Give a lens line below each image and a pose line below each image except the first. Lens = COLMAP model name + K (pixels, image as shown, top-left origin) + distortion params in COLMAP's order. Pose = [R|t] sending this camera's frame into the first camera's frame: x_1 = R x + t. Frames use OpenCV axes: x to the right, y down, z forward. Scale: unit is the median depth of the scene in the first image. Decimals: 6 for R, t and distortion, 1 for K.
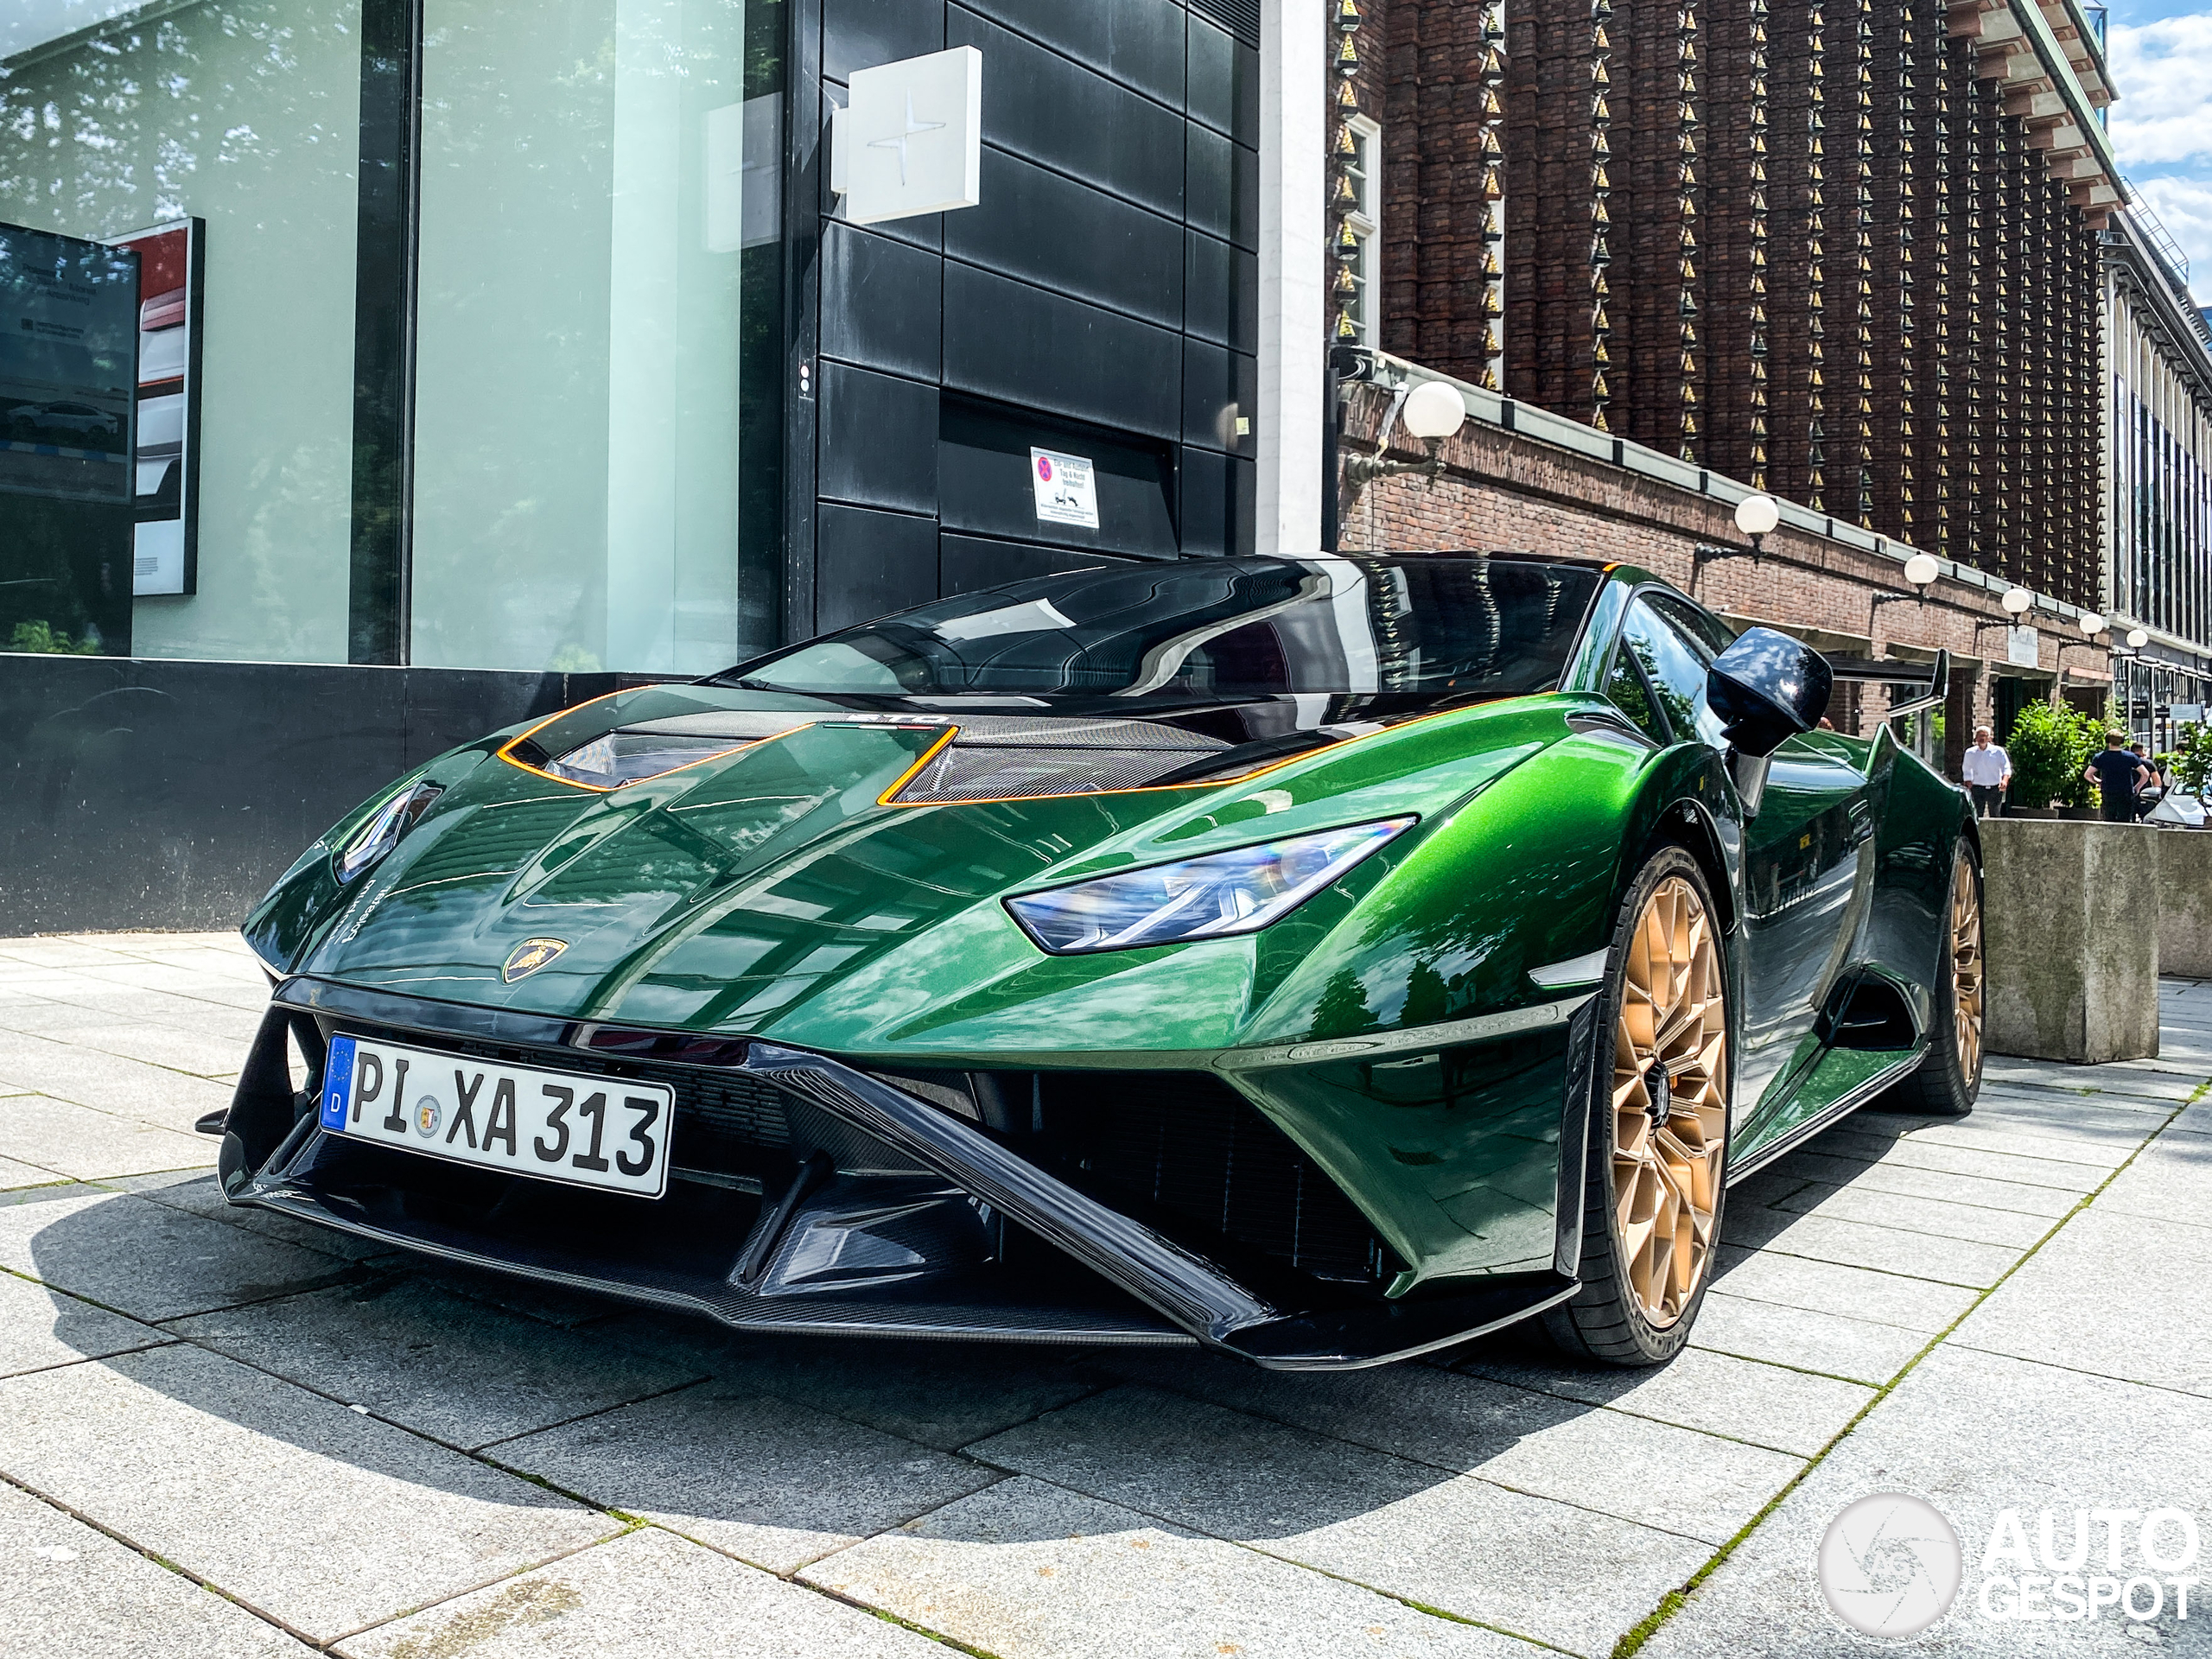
lens RADIAL K [[1843.1, 0, 905.0], [0, 1843.1, 819.0], [0, 0, 1]] dist [0.098314, -0.131392]
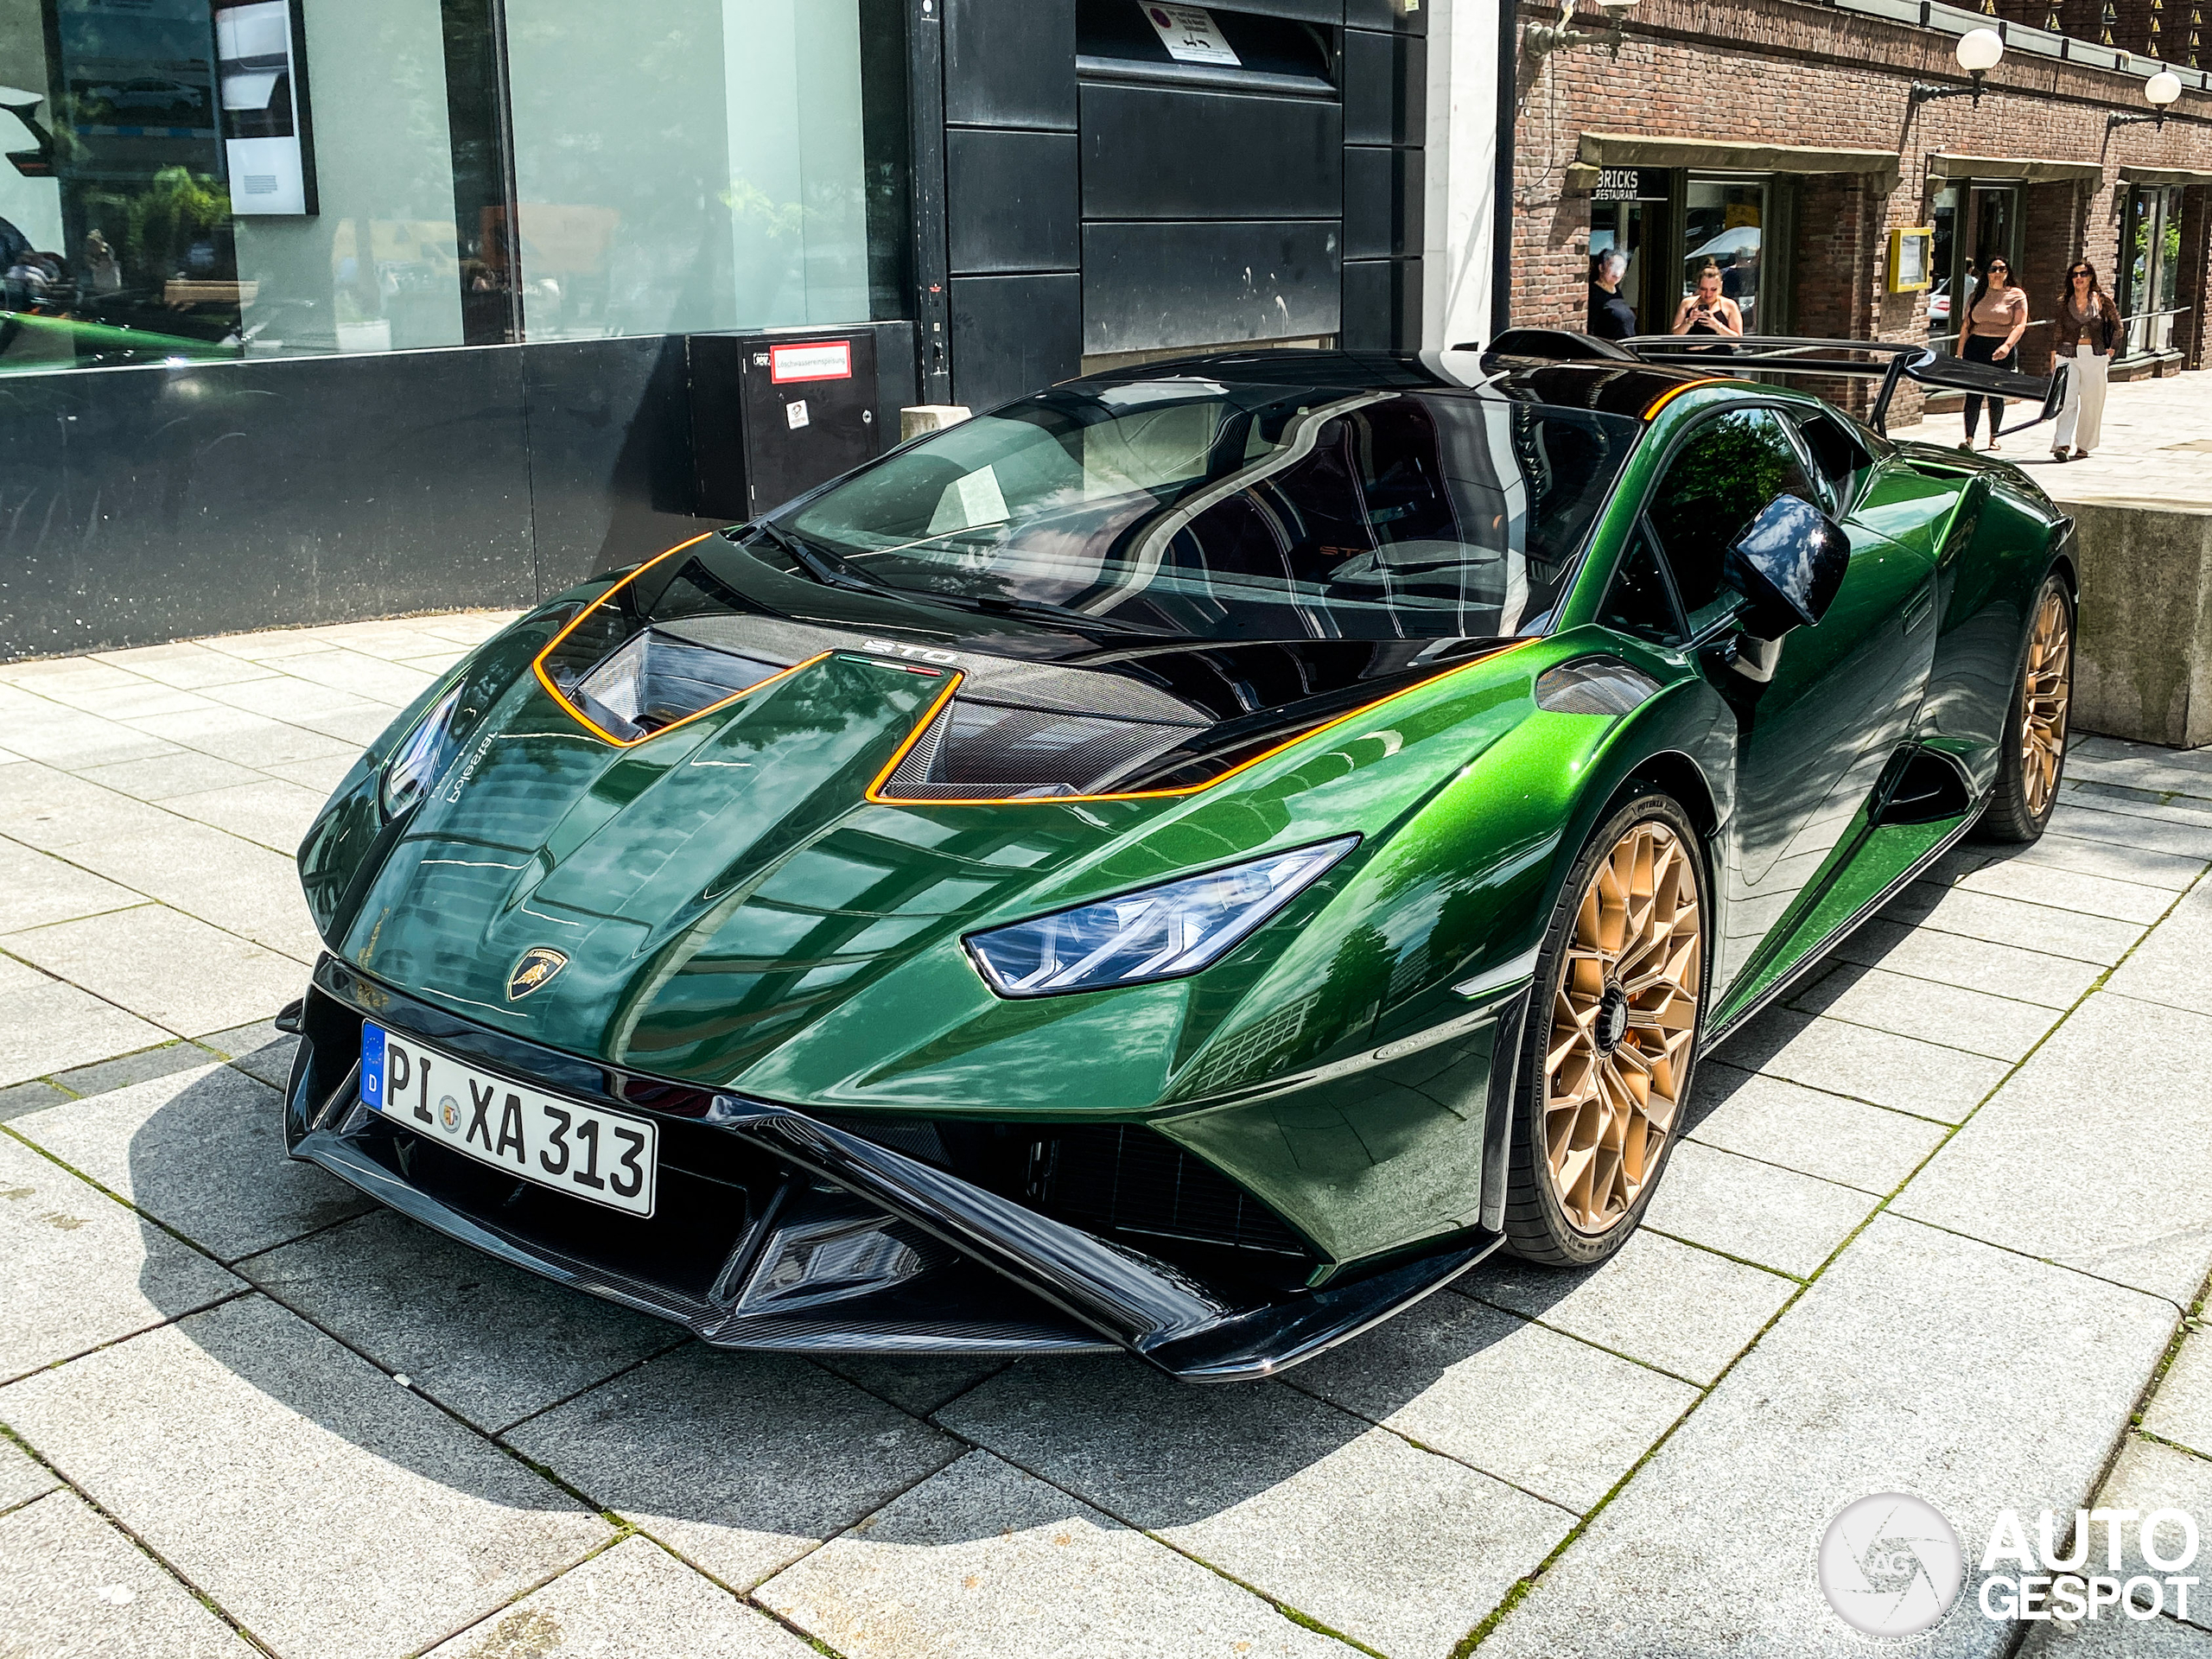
lens RADIAL K [[1910.5, 0, 1107.1], [0, 1910.5, 617.8], [0, 0, 1]] dist [0.059743, -0.049867]
pose [[0.999649, -0.013635, -0.022695, 0.161441], [0.017812, 0.980552, 0.195451, -0.345045], [0.019589, -0.195787, 0.980451, -0.047893]]
